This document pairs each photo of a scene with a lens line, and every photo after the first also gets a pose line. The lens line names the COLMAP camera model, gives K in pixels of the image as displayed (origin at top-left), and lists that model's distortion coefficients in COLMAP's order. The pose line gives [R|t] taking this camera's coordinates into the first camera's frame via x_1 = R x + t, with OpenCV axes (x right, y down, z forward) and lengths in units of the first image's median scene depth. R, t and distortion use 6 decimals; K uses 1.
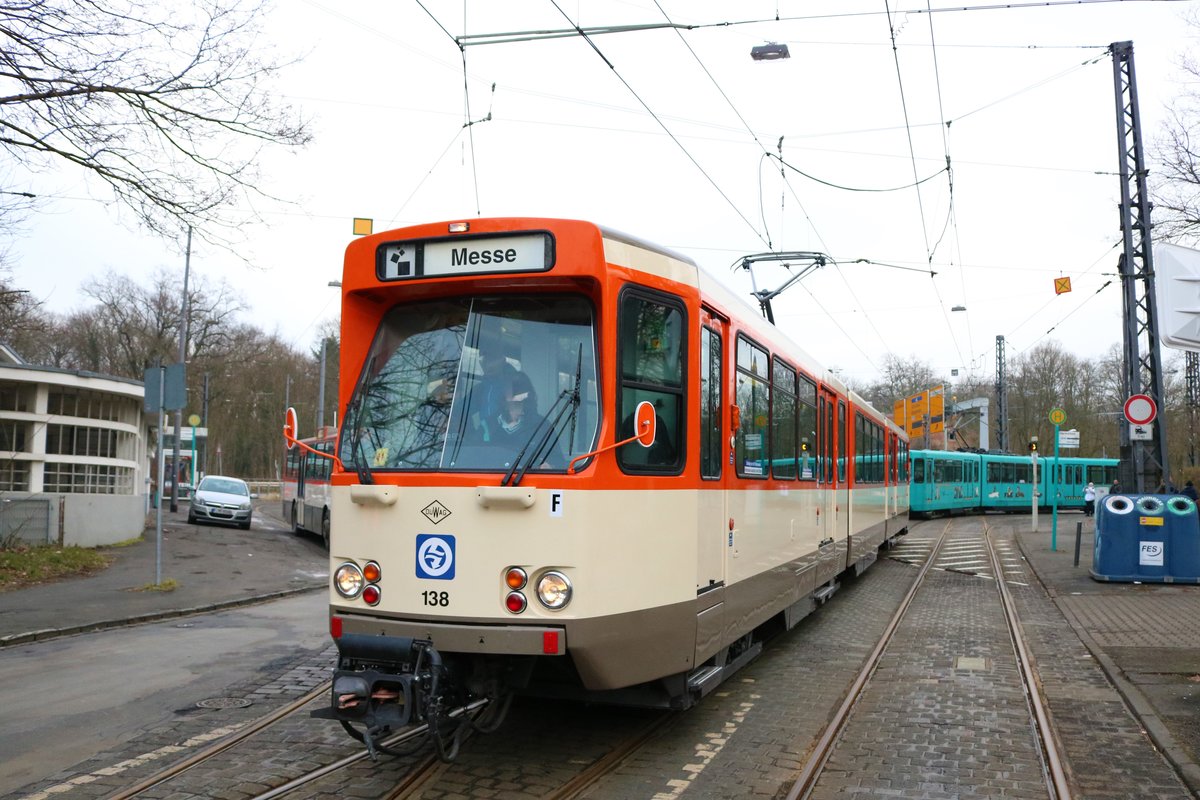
lens RADIAL K [[1005.7, 0, 658.9], [0, 1005.7, 440.1], [0, 0, 1]] dist [-0.040900, 0.002935]
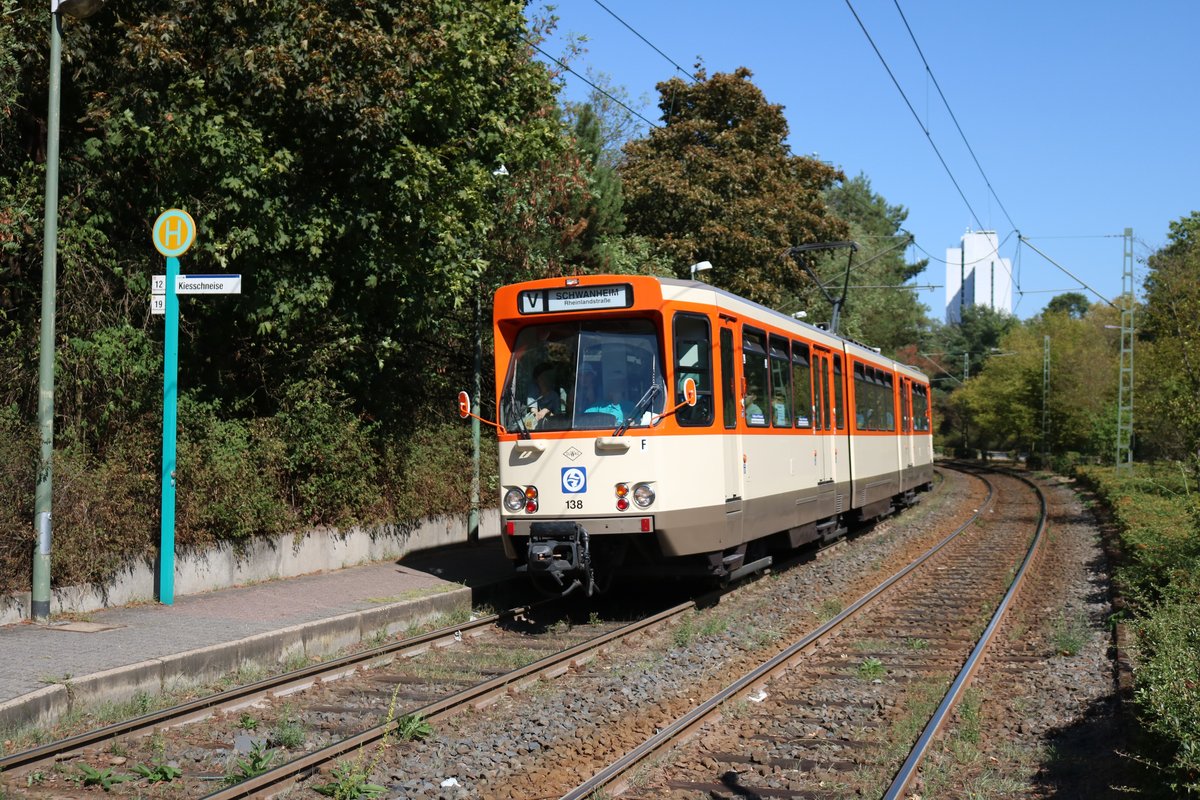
lens RADIAL K [[1505.4, 0, 600.0], [0, 1505.4, 400.0], [0, 0, 1]] dist [0.067751, 0.002878]
pose [[0.998838, -0.046943, -0.010935, -0.139466], [0.047061, 0.998834, 0.010766, -0.043591], [0.010417, -0.011268, 0.999882, -1.513813]]
